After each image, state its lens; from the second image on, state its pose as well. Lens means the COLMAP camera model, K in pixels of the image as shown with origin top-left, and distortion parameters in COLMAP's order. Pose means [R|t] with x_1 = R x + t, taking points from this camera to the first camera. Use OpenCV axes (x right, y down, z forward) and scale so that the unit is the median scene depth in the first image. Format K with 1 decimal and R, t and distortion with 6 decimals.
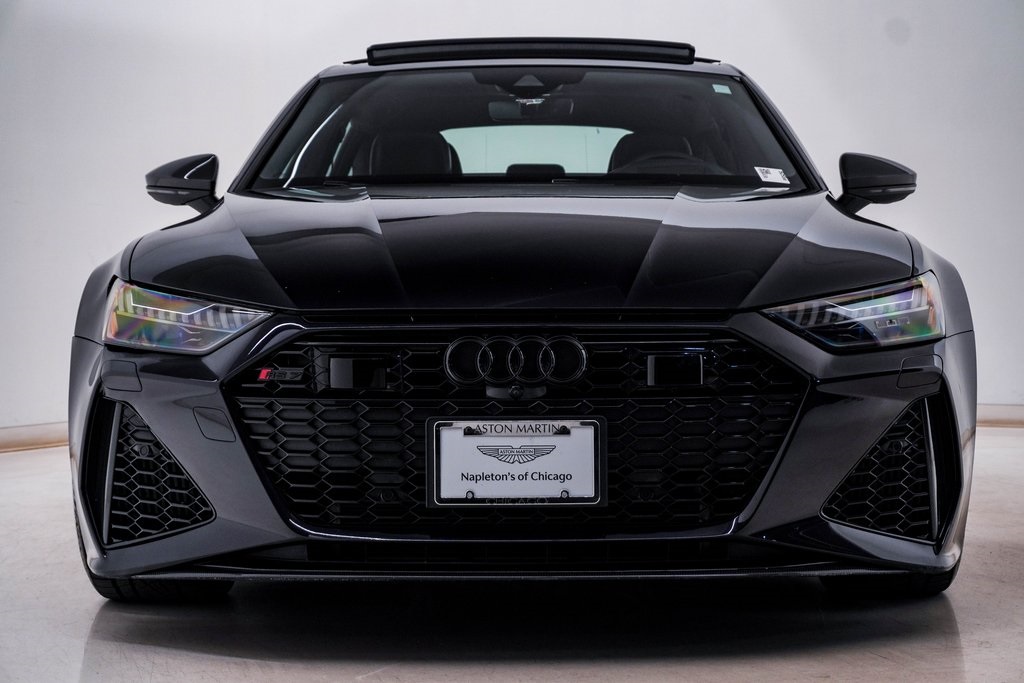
lens RADIAL K [[2182.9, 0, 512.0], [0, 2182.9, 341.5], [0, 0, 1]] dist [0.004600, 0.179415]
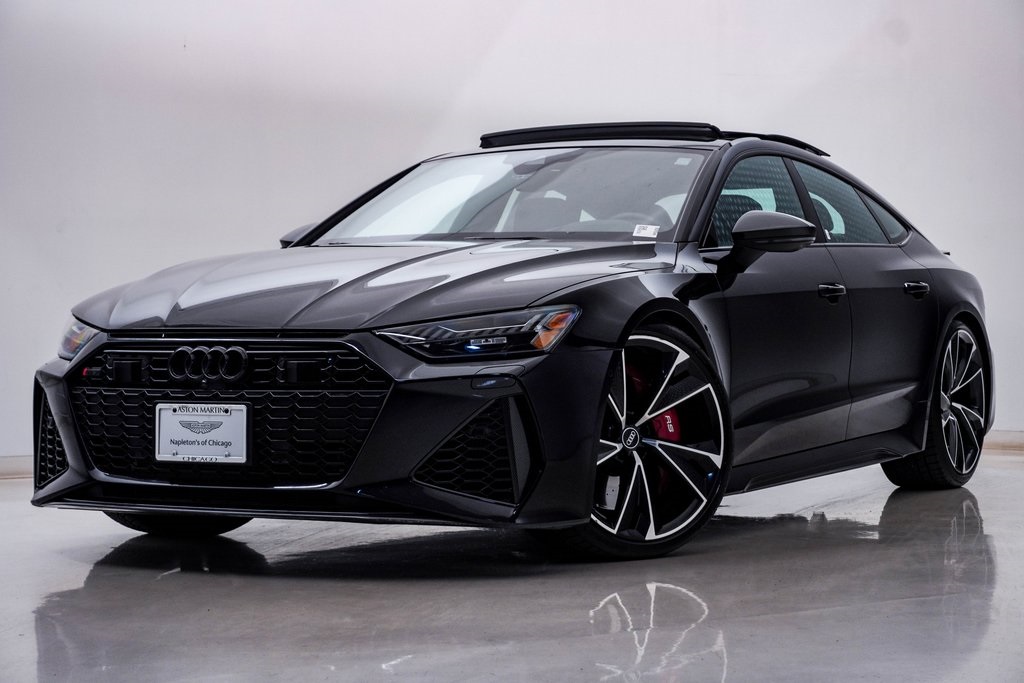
lens RADIAL K [[2182.9, 0, 512.0], [0, 2182.9, 341.5], [0, 0, 1]] dist [0.004600, 0.179415]
pose [[0.886189, 0.006663, -0.463276, 0.849756], [-0.018517, 0.999607, -0.021044, 0.020693], [0.462954, 0.027227, 0.885964, -0.199624]]
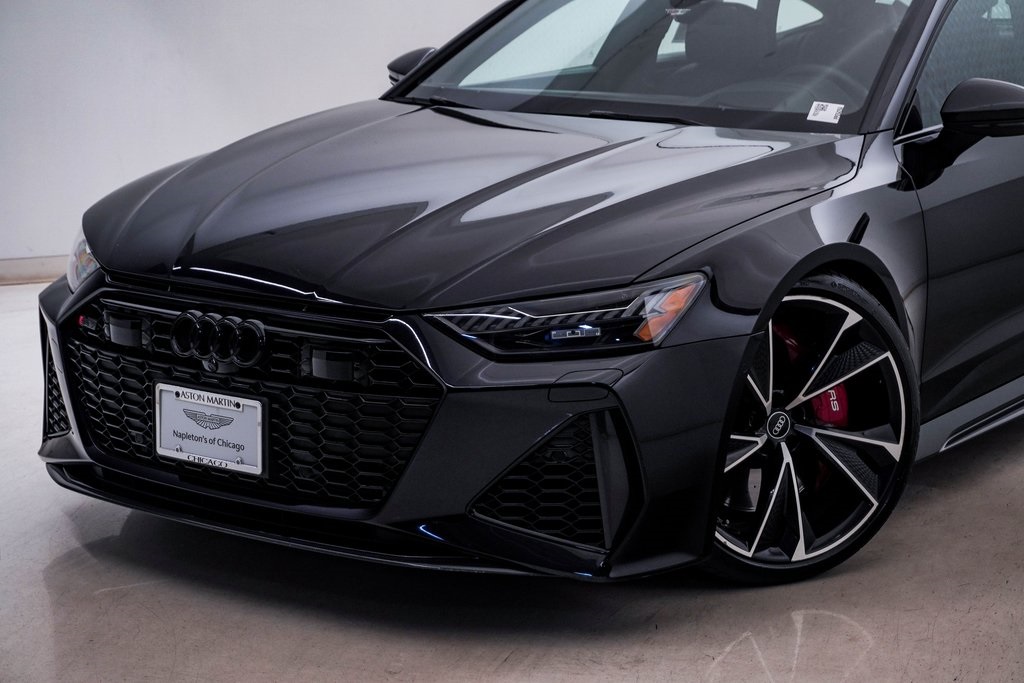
lens RADIAL K [[2182.9, 0, 512.0], [0, 2182.9, 341.5], [0, 0, 1]] dist [0.004600, 0.179415]
pose [[0.818840, 0.122855, -0.560720, 0.746840], [-0.030086, 0.984671, 0.171809, -0.184709], [0.573232, -0.123814, 0.809984, 0.174919]]
